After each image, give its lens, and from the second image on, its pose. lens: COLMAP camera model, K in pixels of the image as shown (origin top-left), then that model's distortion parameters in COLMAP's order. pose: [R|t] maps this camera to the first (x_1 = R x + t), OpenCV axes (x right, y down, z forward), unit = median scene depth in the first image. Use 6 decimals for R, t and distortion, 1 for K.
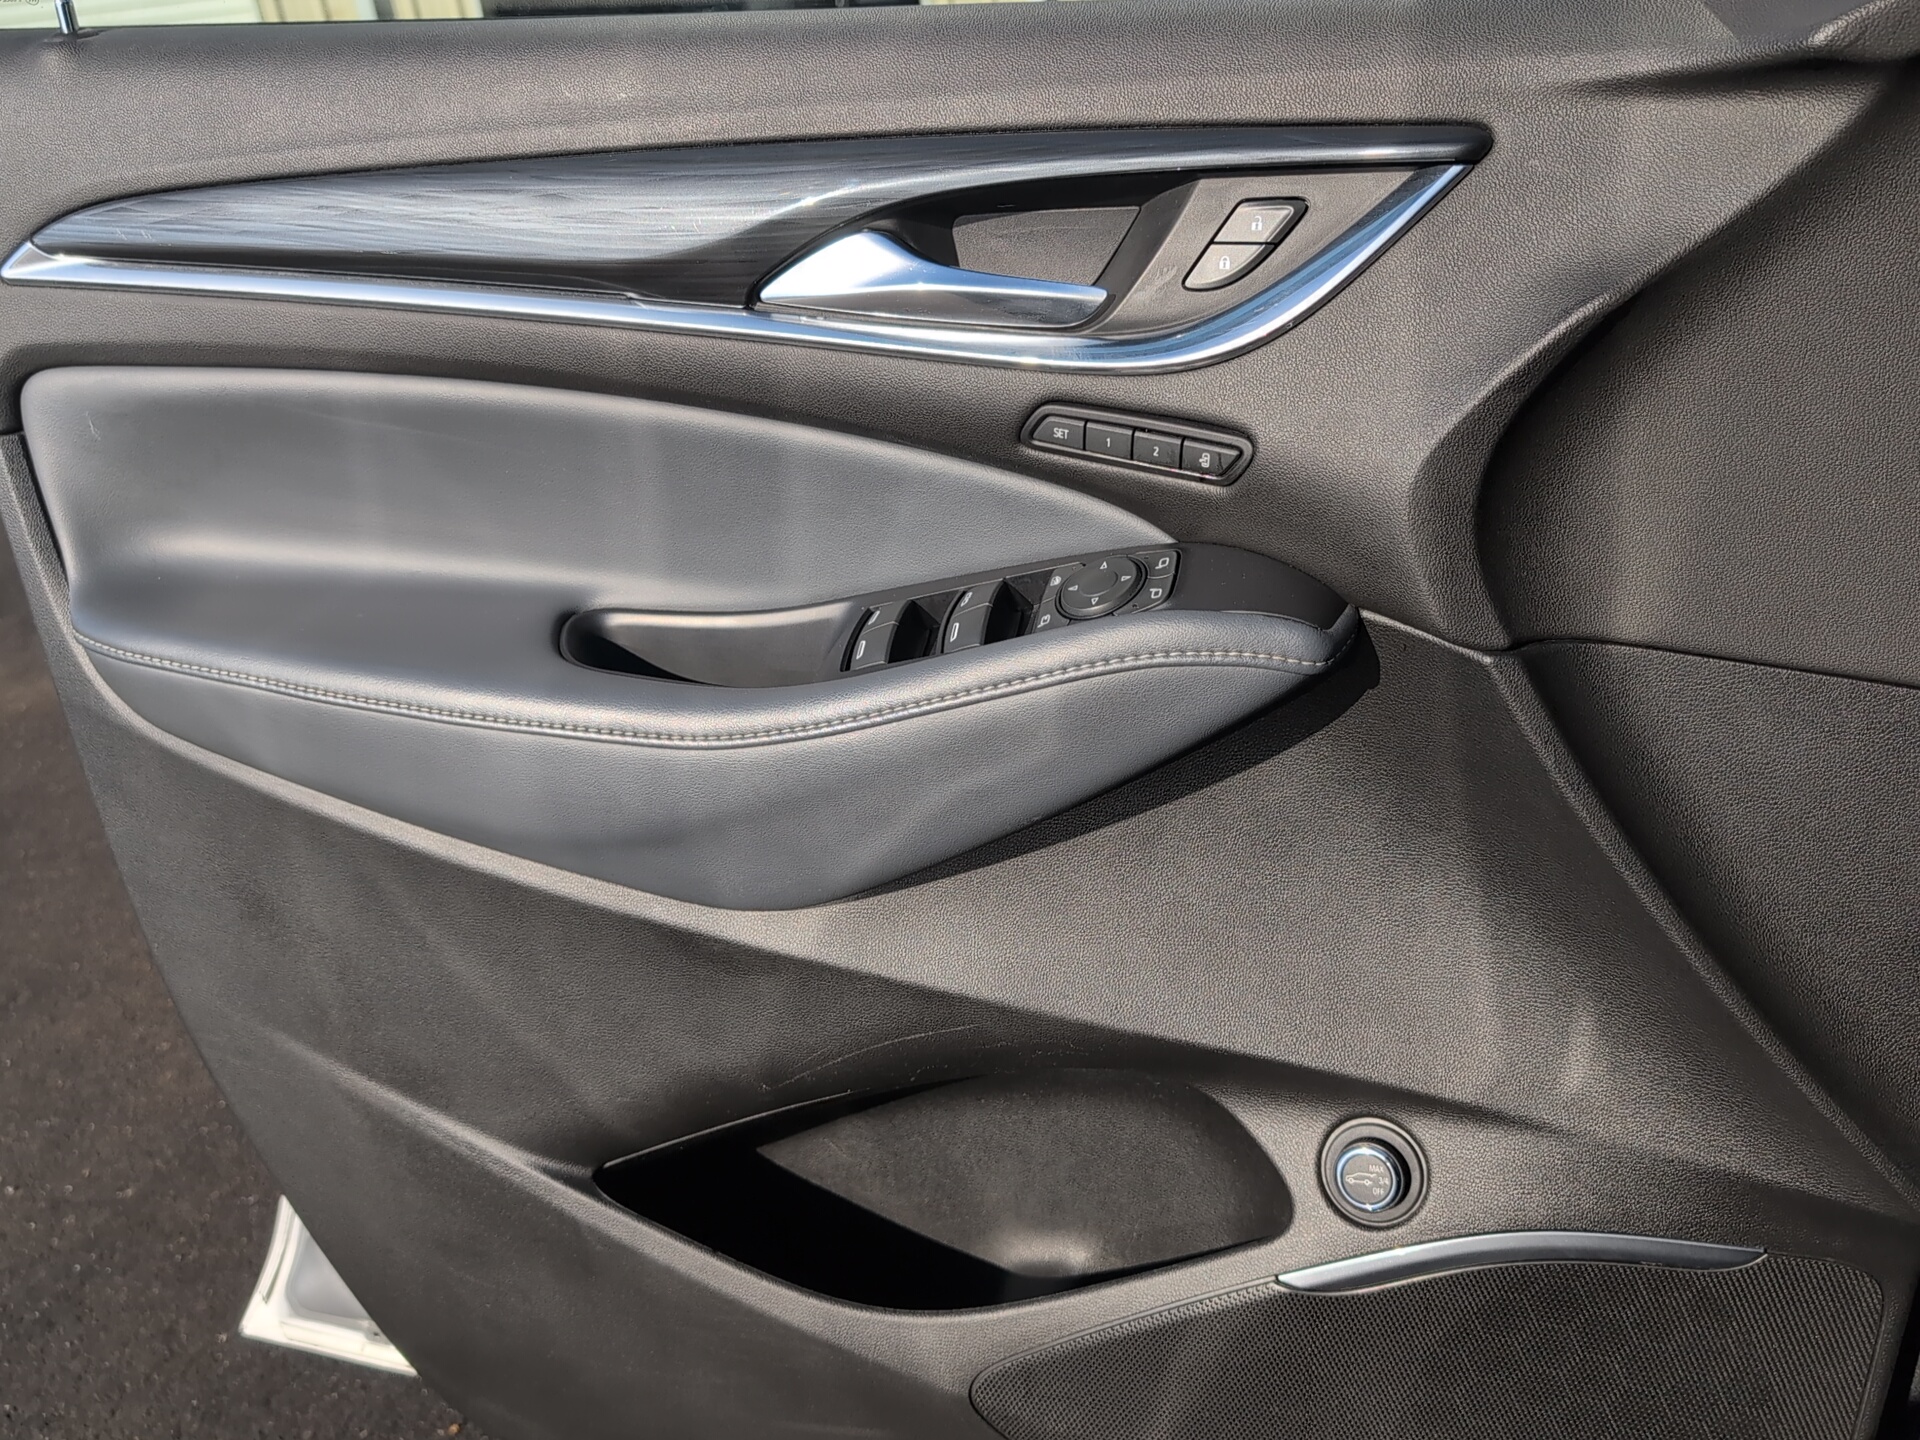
lens RADIAL K [[1525.0, 0, 960.0], [0, 1525.0, 720.0], [0, 0, 1]] dist [0.042200, -0.119218]
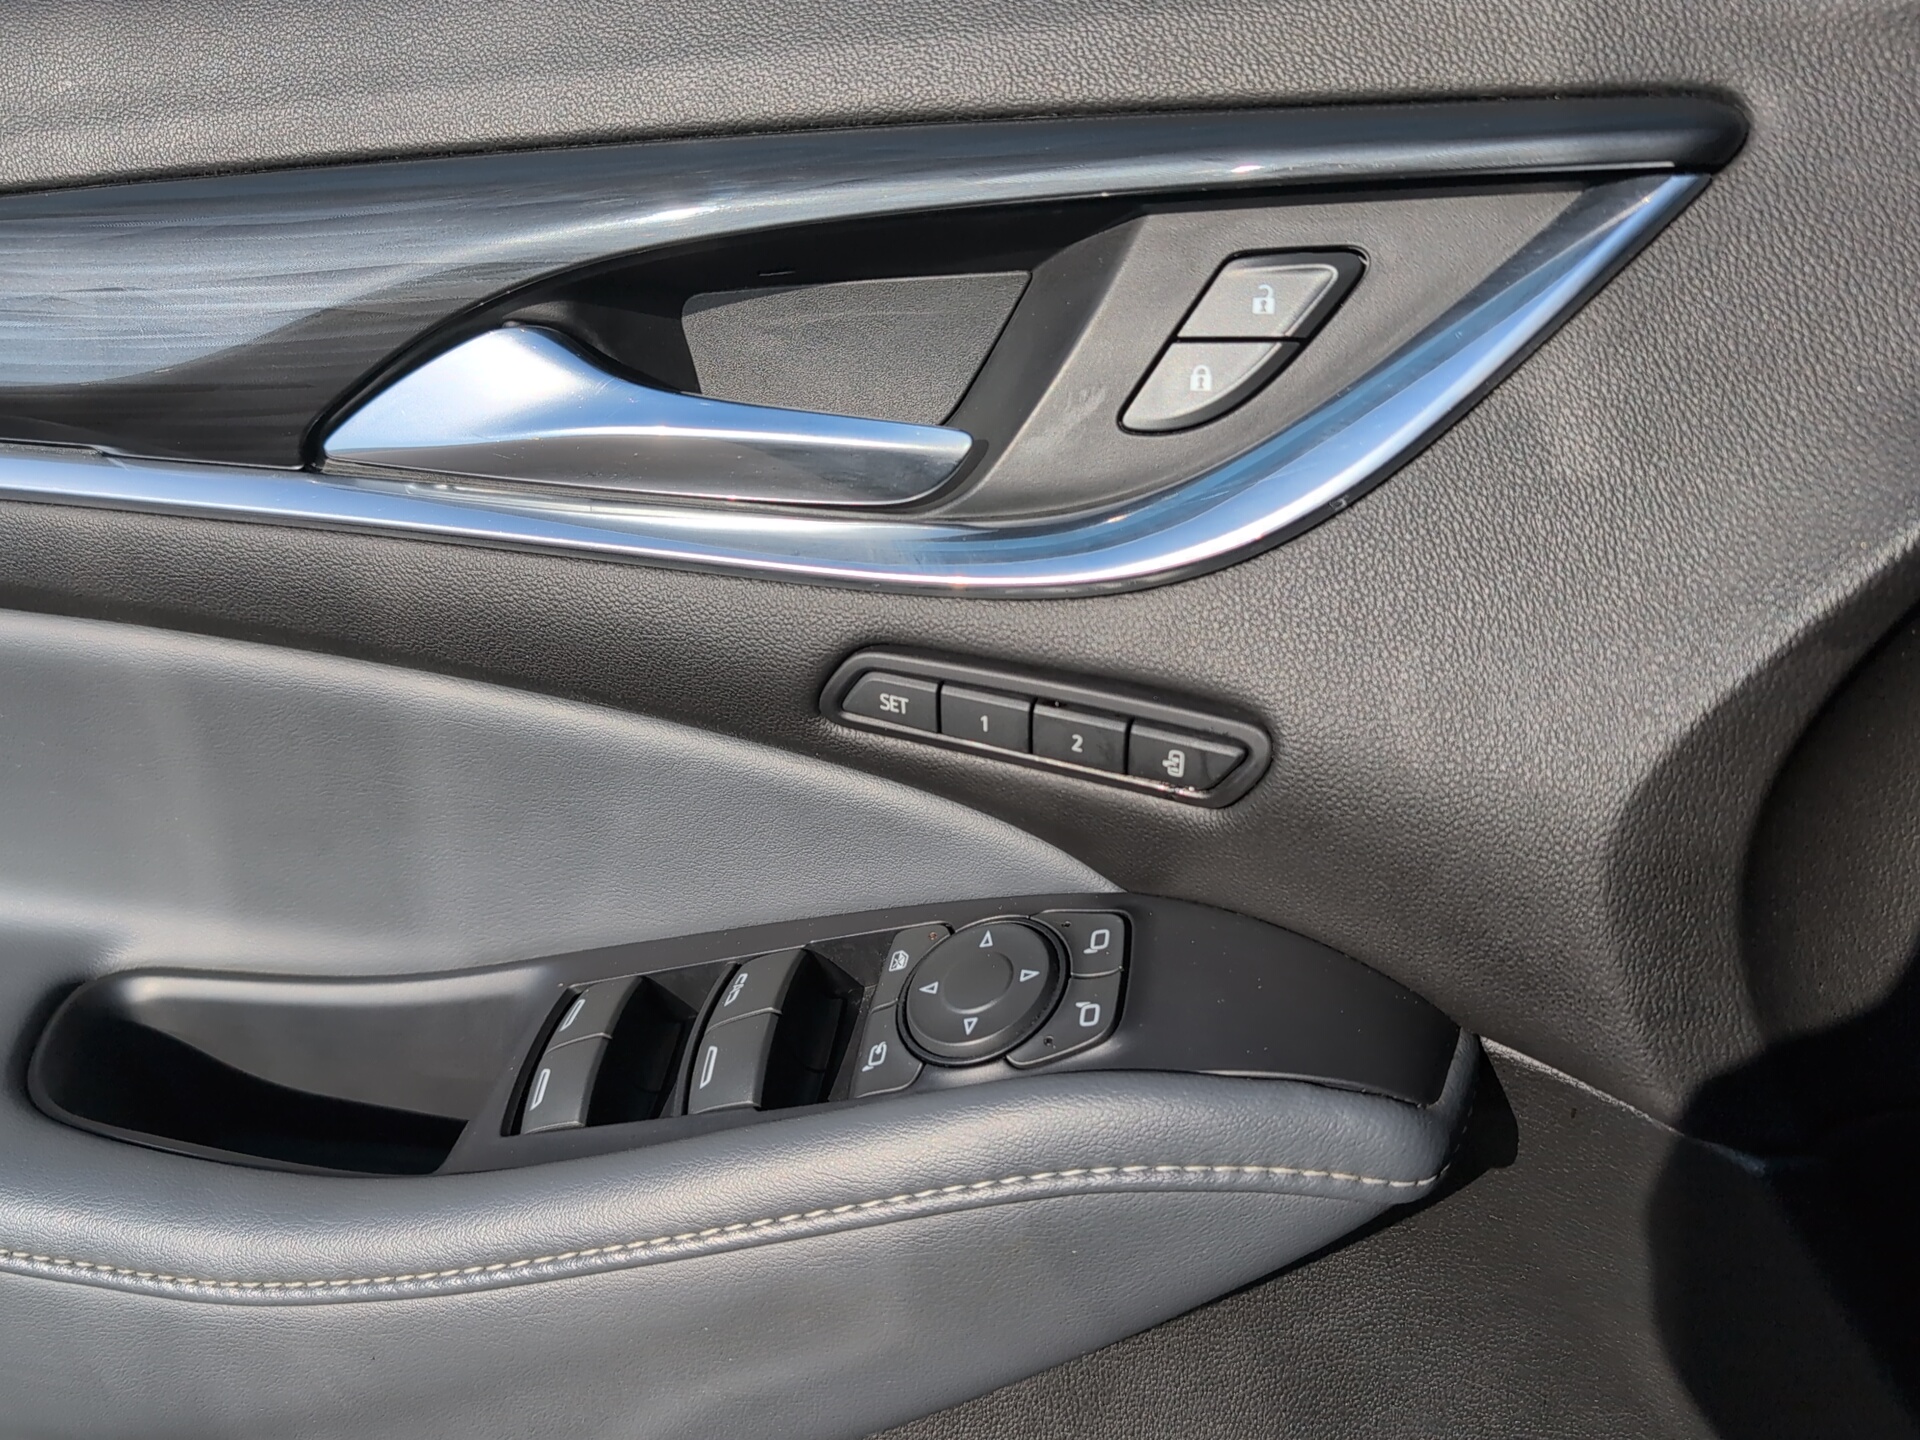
lens RADIAL K [[1555.7, 0, 946.0], [0, 1555.7, 733.4], [0, 0, 1]] dist [-0.002708, -0.013074]
pose [[0.998221, -0.031149, 0.050840, 0.057658], [0.033000, 0.998807, -0.035987, -0.160570], [-0.049658, 0.037600, 0.998058, 0.480210]]
